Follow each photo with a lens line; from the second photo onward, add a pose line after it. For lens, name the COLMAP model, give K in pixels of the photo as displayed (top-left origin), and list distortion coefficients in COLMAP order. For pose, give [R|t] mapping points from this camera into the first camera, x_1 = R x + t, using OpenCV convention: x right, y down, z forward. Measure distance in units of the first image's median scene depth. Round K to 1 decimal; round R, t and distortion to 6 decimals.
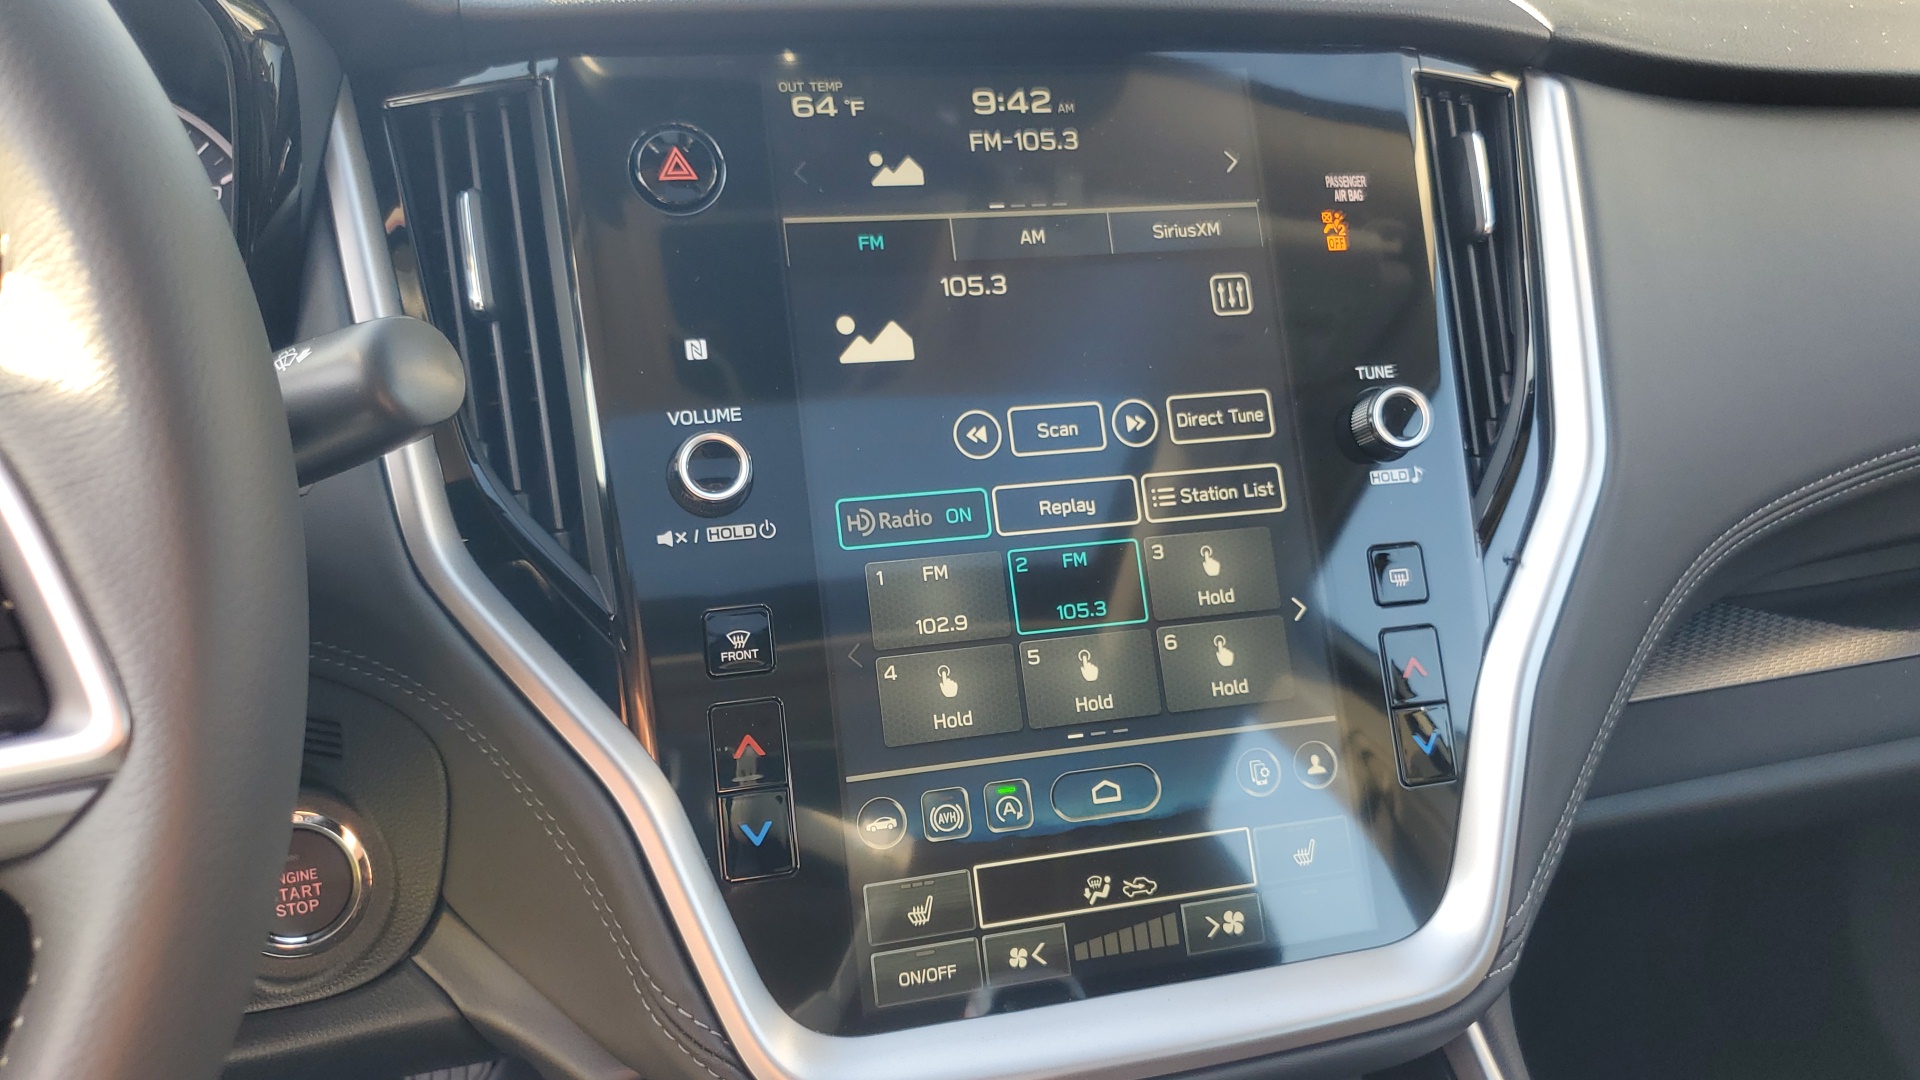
lens RADIAL K [[1379.4, 0, 957.6], [0, 1379.4, 556.9], [0, 0, 1]] dist [-0.007103, -0.003081]
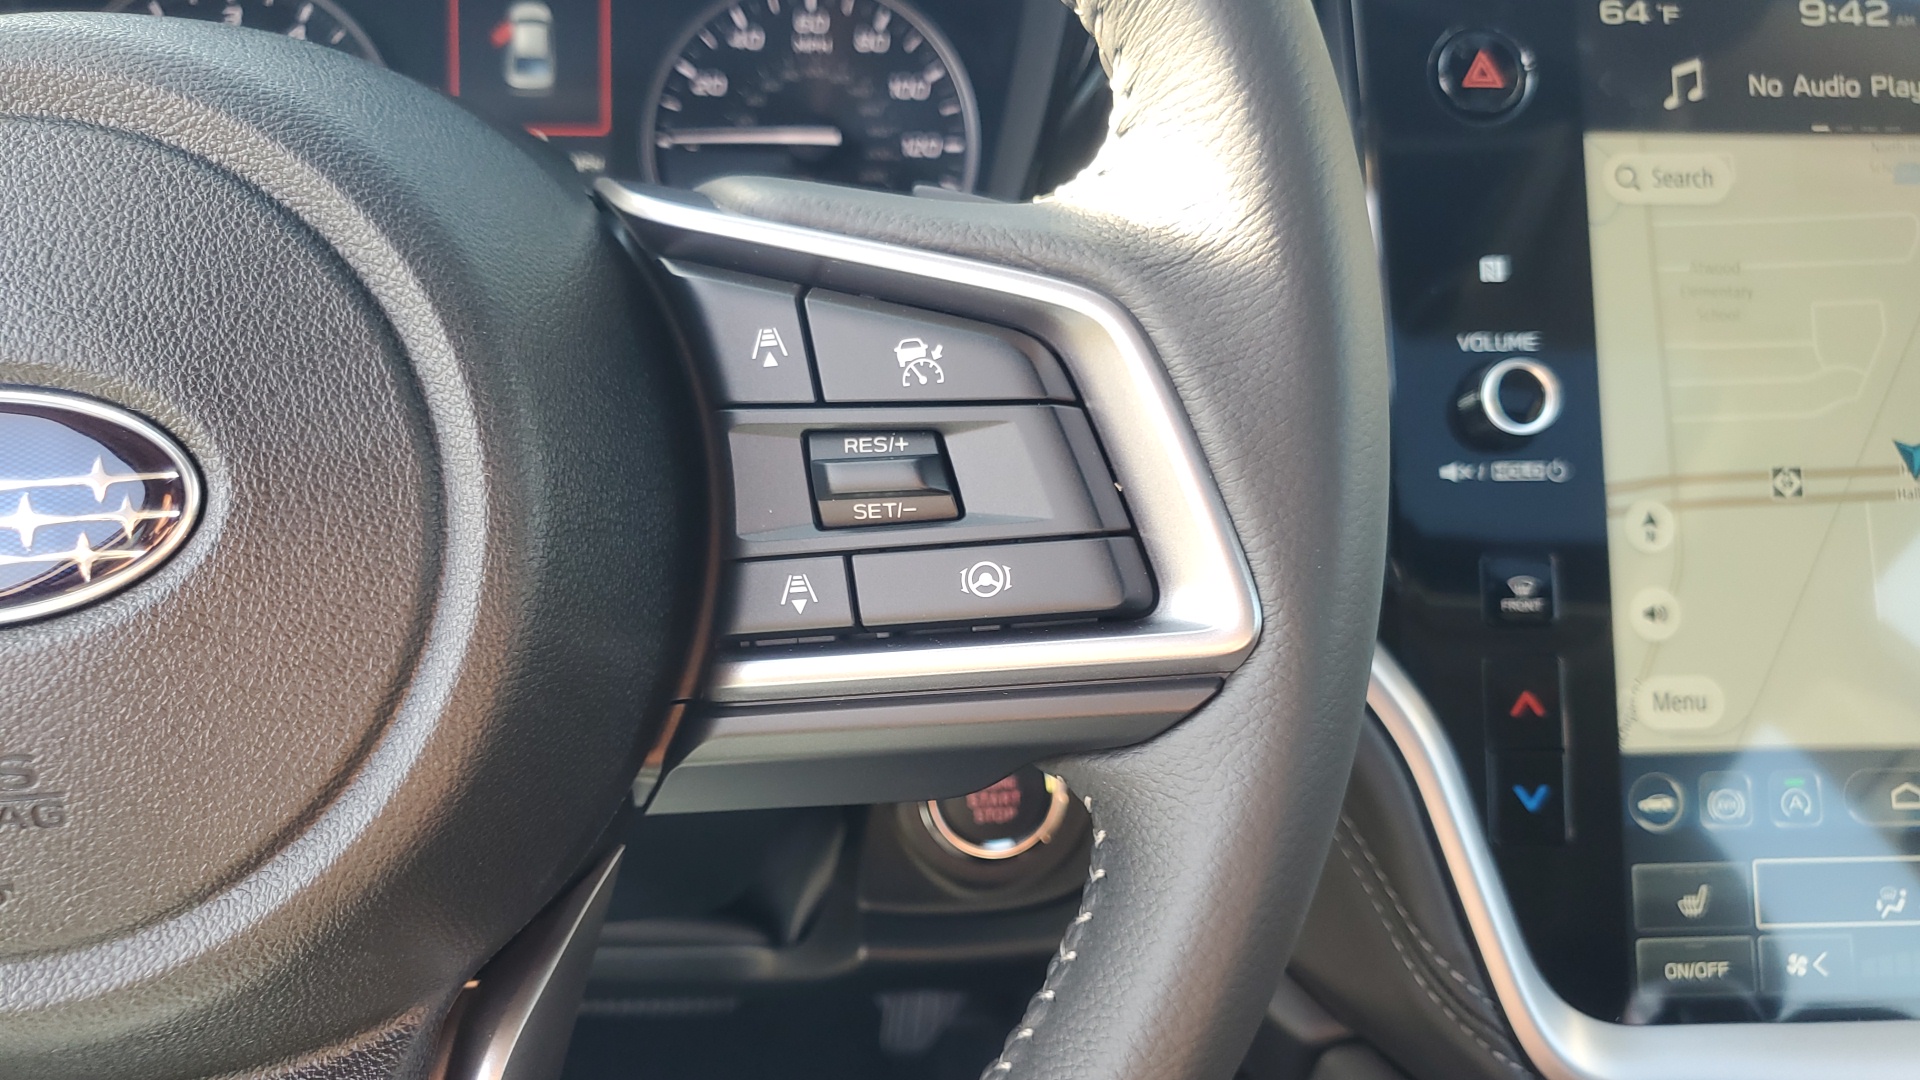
lens RADIAL K [[1365.4, 0, 960.0], [0, 1365.4, 540.0], [0, 0, 1]] dist [-0.026388, 0.000841]
pose [[0.976132, 0.083078, -0.200661, -0.337092], [-0.077938, 0.996399, 0.033397, 0.026818], [0.202713, -0.016961, 0.979091, 0.029650]]
